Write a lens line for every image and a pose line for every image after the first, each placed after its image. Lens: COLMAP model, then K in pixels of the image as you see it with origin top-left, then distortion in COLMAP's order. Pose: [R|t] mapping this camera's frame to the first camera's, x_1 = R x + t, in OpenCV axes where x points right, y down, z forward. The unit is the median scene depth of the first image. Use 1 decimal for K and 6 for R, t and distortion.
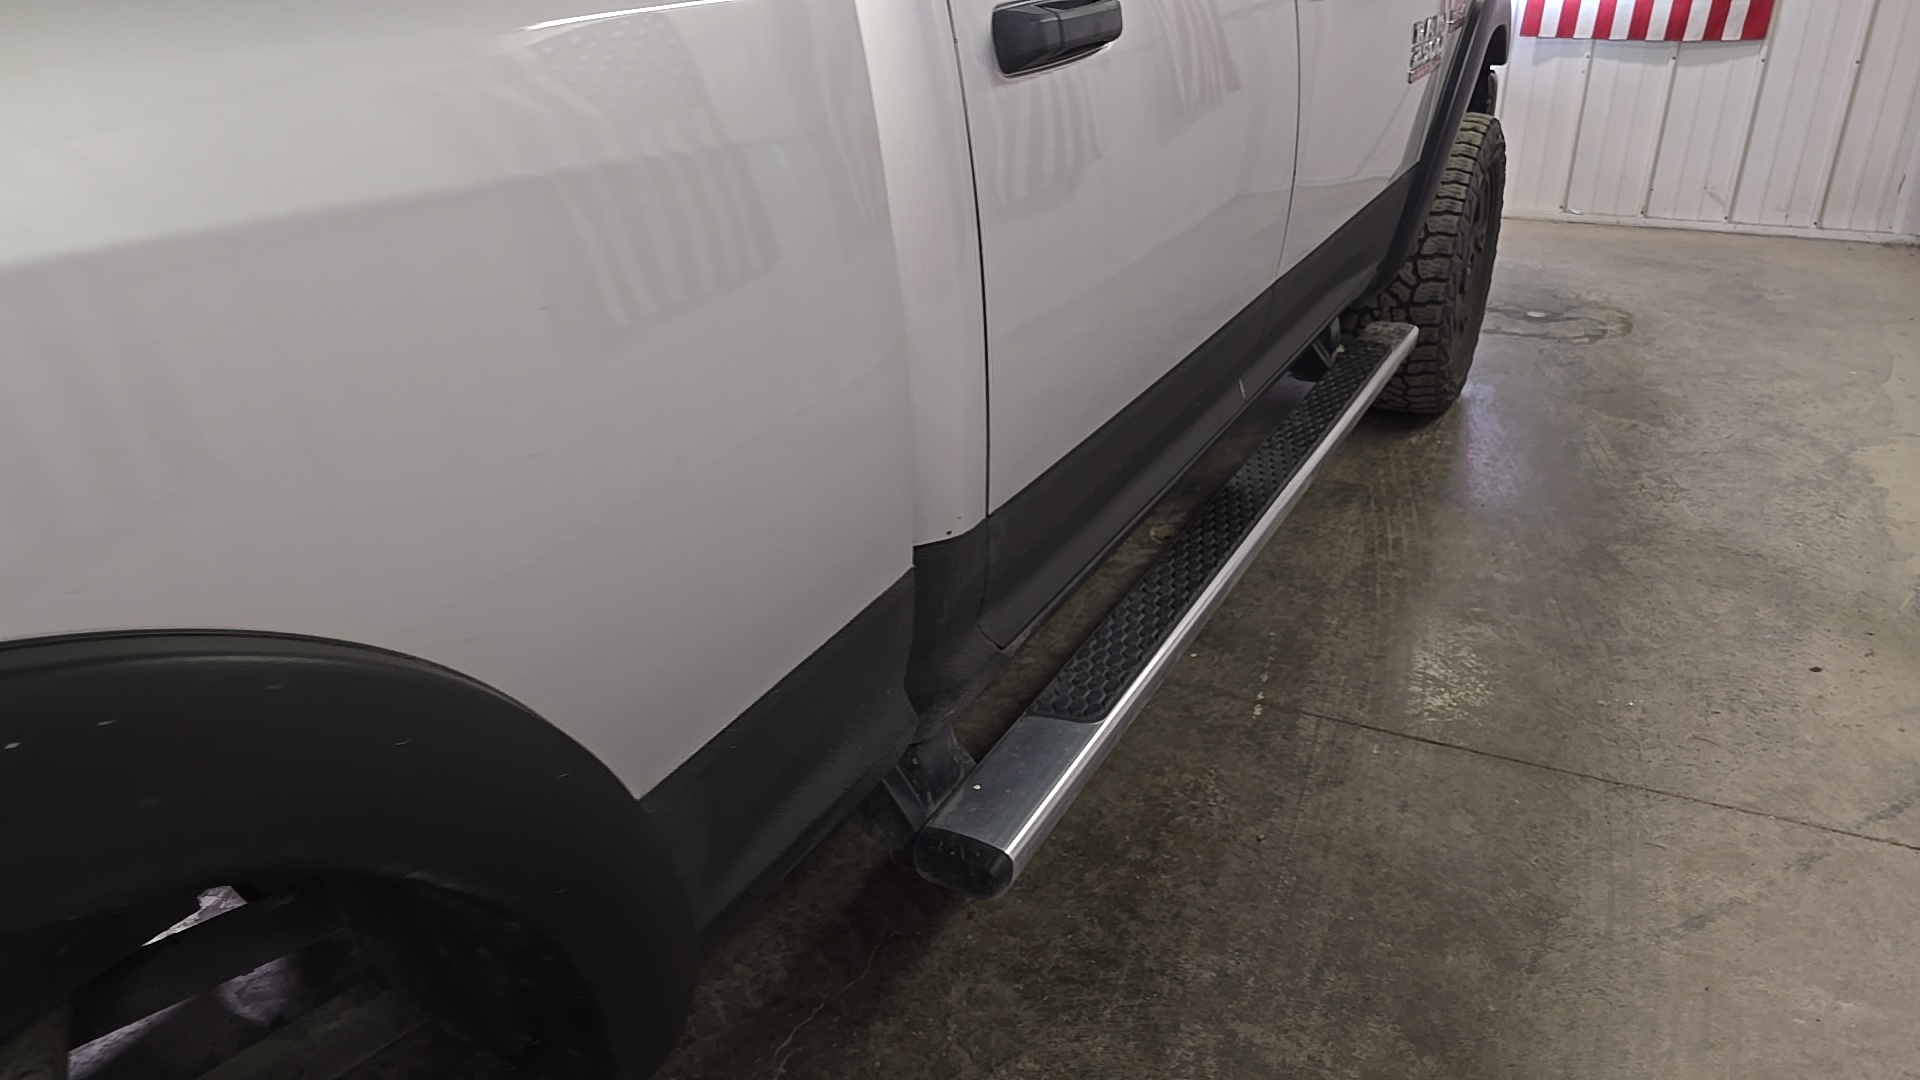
lens RADIAL K [[1298.7, 0, 964.0], [0, 1298.7, 546.2], [0, 0, 1]] dist [0.062045, -0.057090]
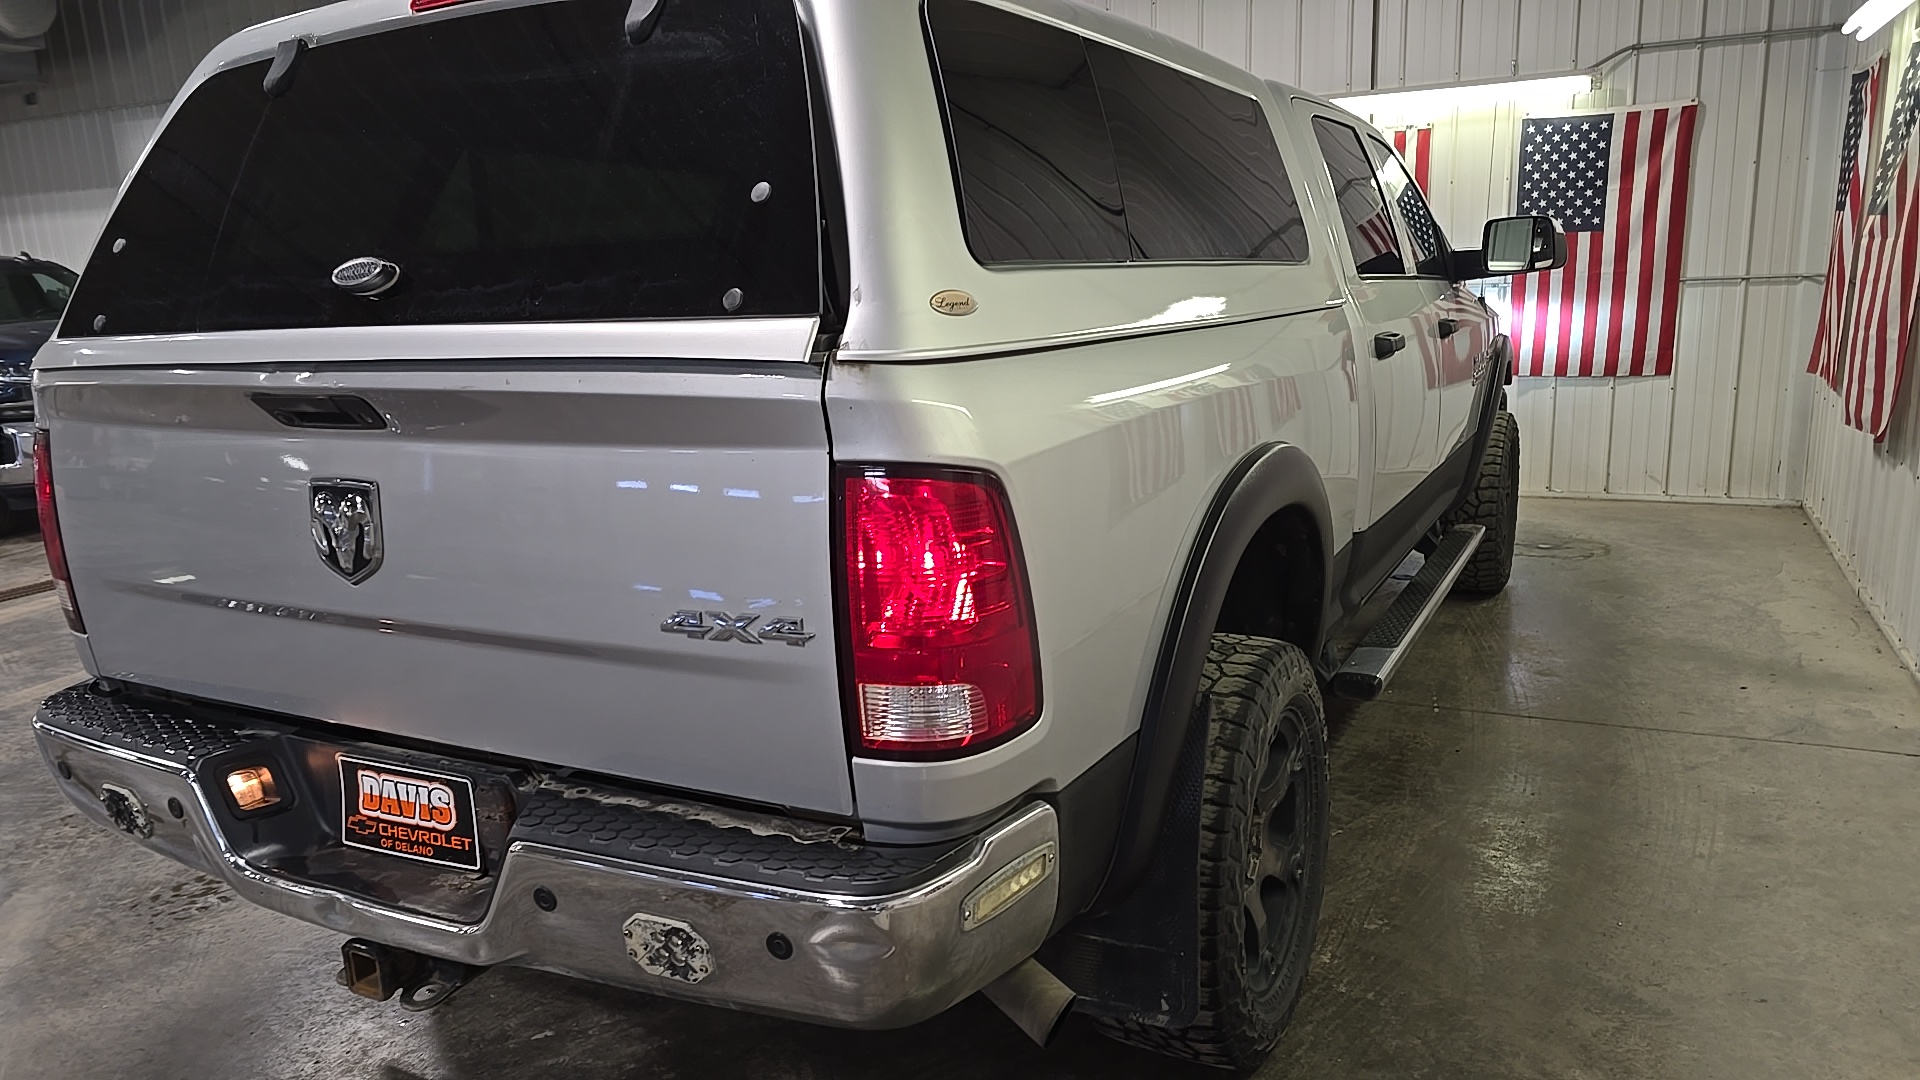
lens RADIAL K [[1298.7, 0, 964.0], [0, 1298.7, 546.2], [0, 0, 1]] dist [0.062045, -0.057090]
pose [[0.999863, -0.006658, 0.015164, -0.301088], [0.010320, 0.966604, -0.256068, 0.244041], [-0.012952, 0.256189, 0.966540, -0.525760]]
